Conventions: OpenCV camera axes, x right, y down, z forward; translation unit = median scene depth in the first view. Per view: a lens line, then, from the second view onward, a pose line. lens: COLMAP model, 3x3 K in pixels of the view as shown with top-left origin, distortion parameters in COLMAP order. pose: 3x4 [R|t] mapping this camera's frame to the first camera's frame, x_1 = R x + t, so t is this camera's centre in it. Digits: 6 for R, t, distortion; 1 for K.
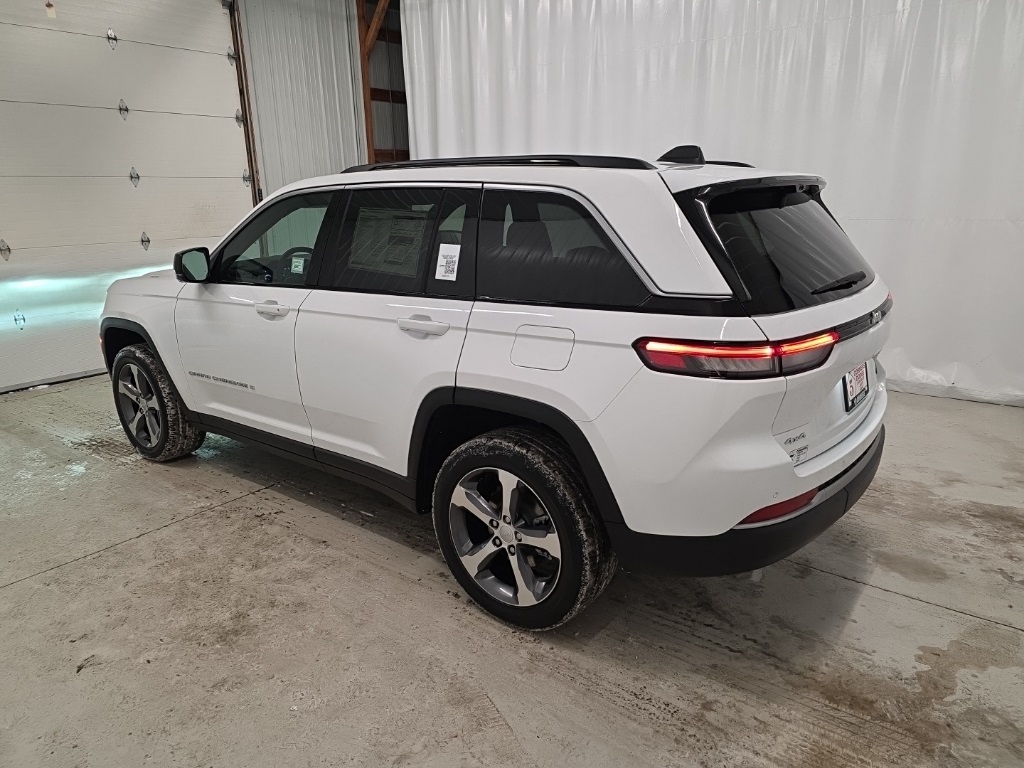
lens RADIAL K [[684.3, 0, 513.3], [0, 684.3, 386.1], [0, 0, 1]] dist [0.045411, -0.032998]
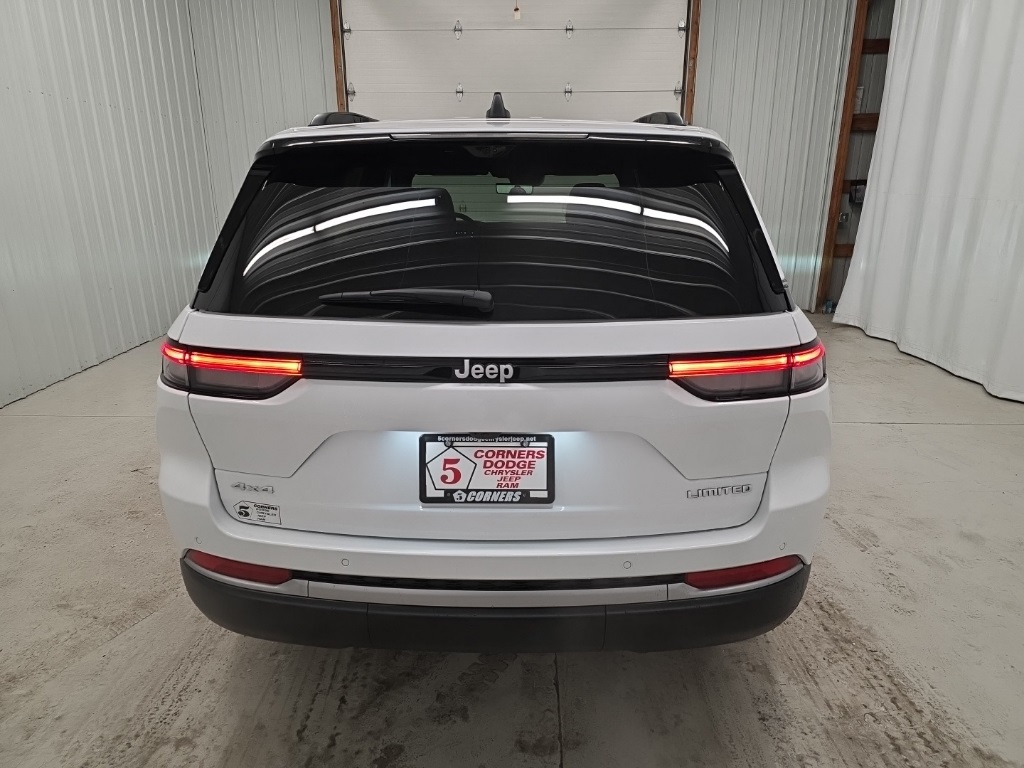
lens RADIAL K [[684.3, 0, 518.6], [0, 684.3, 385.7], [0, 0, 1]] dist [0.045411, -0.032998]
pose [[0.603546, 0.249965, -0.757132, 0.859968], [-0.227558, 0.964094, 0.136895, -0.151150], [0.764166, 0.089669, 0.638757, 0.567762]]
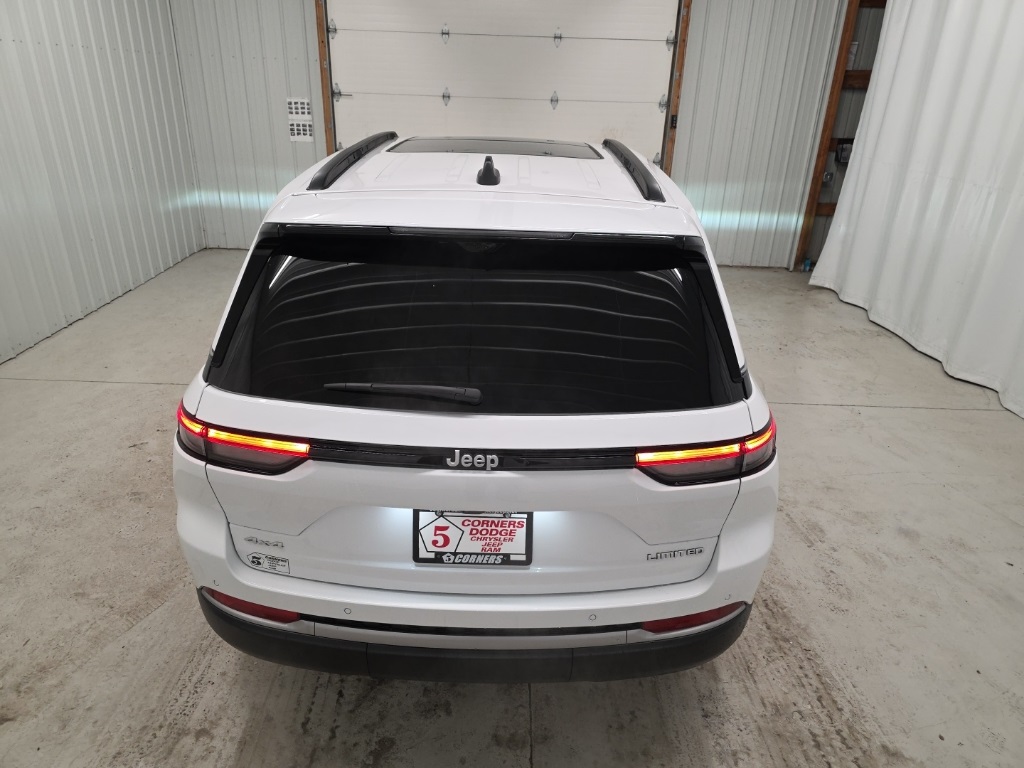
lens RADIAL K [[684.3, 0, 513.6], [0, 684.3, 384.7], [0, 0, 1]] dist [0.045411, -0.032998]
pose [[0.613105, 0.351819, -0.707337, 0.862001], [-0.254241, 0.935599, 0.244983, -0.295599], [0.747973, 0.029634, 0.663067, 0.514700]]
